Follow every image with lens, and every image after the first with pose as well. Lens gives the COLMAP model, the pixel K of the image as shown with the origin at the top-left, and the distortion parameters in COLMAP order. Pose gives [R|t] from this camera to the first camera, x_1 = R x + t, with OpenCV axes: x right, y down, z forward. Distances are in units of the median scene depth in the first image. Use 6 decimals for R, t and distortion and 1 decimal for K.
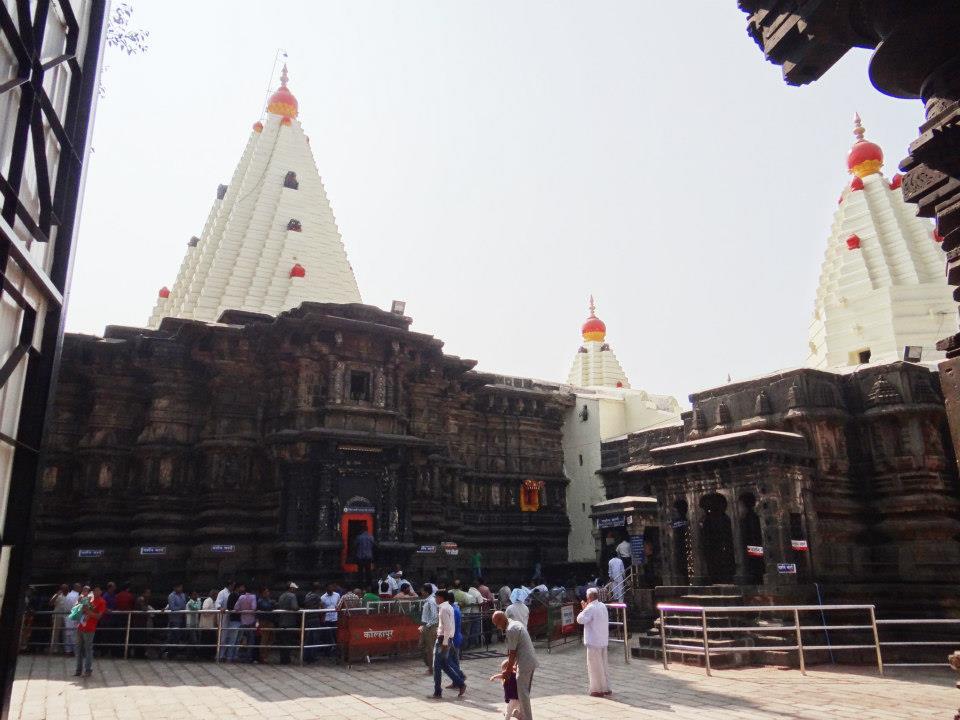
lens RADIAL K [[791.5, 0, 480.0], [0, 791.5, 360.0], [0, 0, 1]] dist [0.064651, 0.000597]
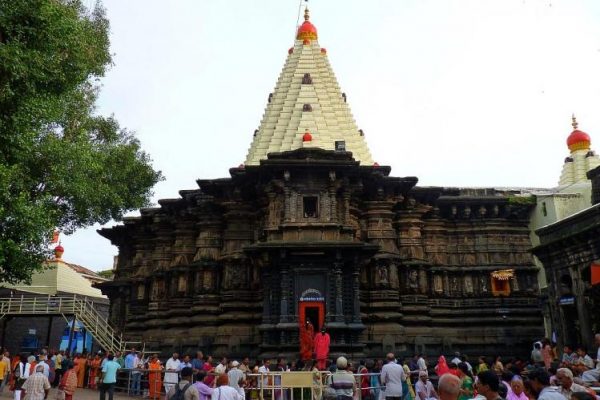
lens RADIAL K [[508.8, 0, 300.0], [0, 508.8, 200.0], [0, 0, 1]] dist [0.007448, -0.002590]
pose [[0.862438, -0.138493, -0.486847, 0.218835], [0.128091, 0.990248, -0.054786, 0.056031], [0.489687, -0.015111, 0.871767, 0.205264]]
